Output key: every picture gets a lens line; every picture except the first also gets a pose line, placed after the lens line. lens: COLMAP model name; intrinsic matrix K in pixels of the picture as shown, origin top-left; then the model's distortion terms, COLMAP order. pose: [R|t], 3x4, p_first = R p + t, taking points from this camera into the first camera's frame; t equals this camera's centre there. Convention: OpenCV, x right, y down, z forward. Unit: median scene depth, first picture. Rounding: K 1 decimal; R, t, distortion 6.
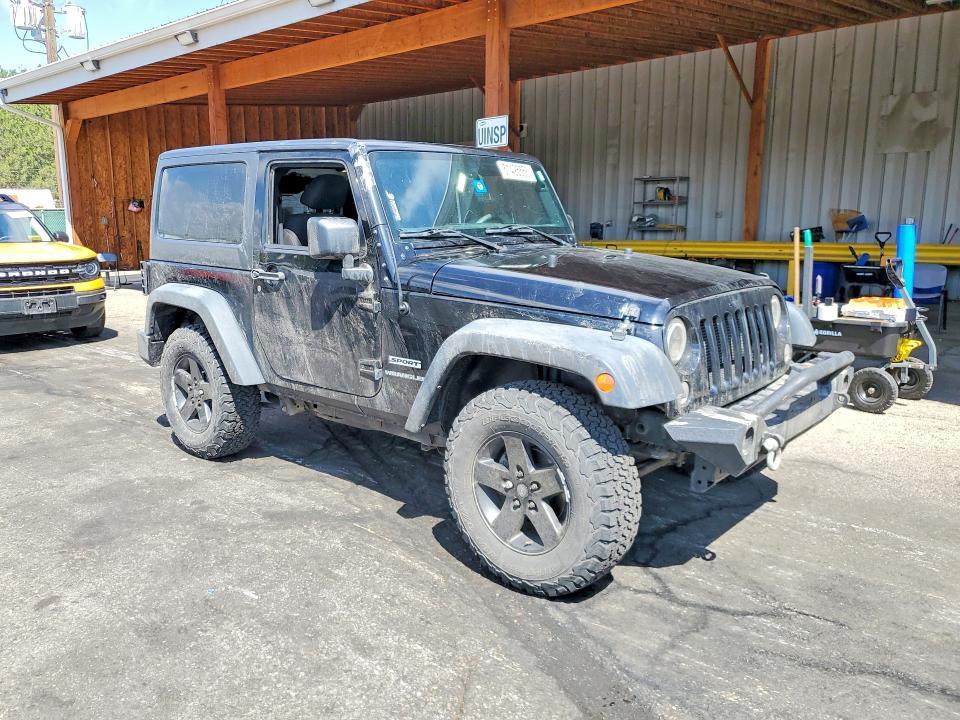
lens RADIAL K [[747.8, 0, 453.5], [0, 747.8, 377.8], [0, 0, 1]] dist [0.018173, 0.002408]
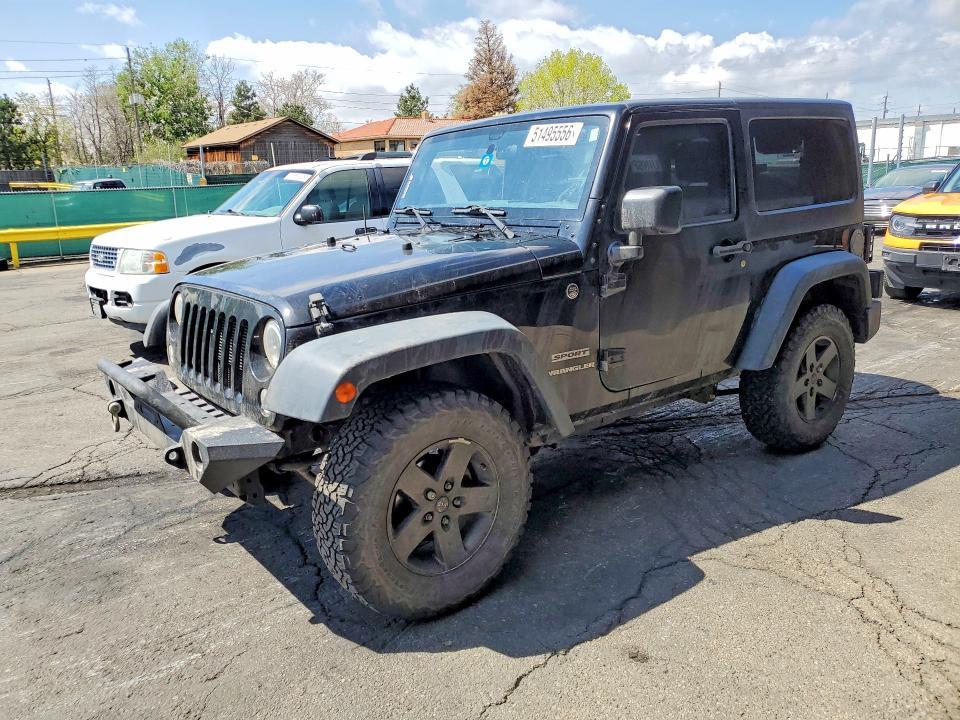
lens RADIAL K [[747.8, 0, 434.1], [0, 747.8, 360.1], [0, 0, 1]] dist [0.018173, 0.002408]
pose [[-0.200357, 0.240929, -0.949637, 0.954381], [-0.167807, 0.946528, 0.275545, -0.260446], [0.965245, 0.214563, -0.149214, 1.101252]]
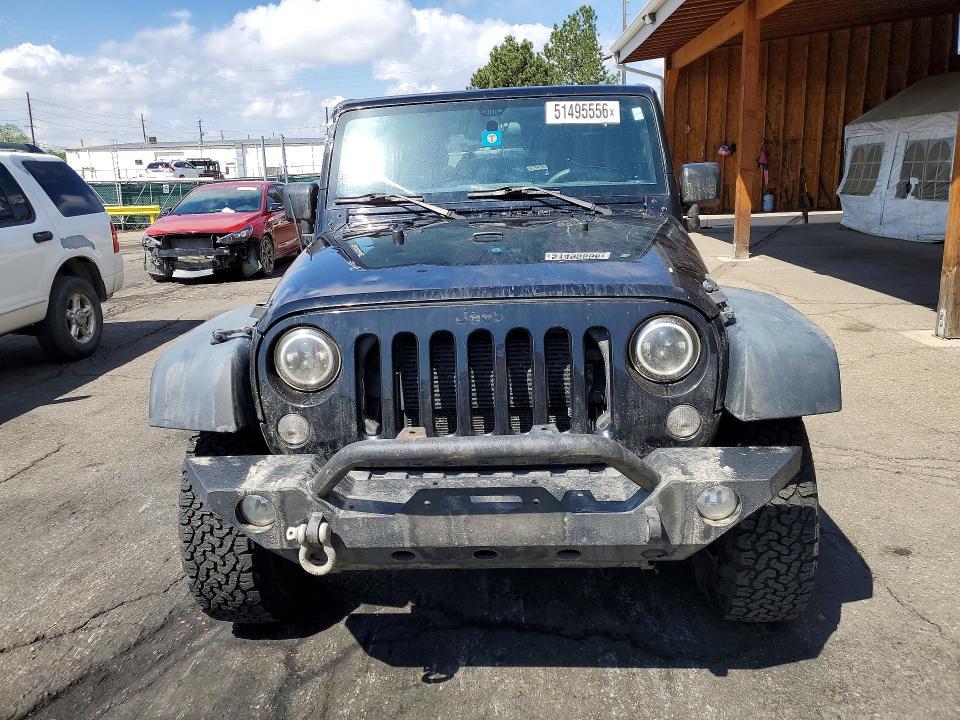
lens RADIAL K [[747.8, 0, 478.9], [0, 747.8, 352.7], [0, 0, 1]] dist [0.018173, 0.002408]
pose [[0.628571, 0.166229, -0.759780, 0.669341], [-0.130232, 0.985596, 0.107893, -0.108286], [0.766771, 0.031130, 0.641165, 0.459996]]
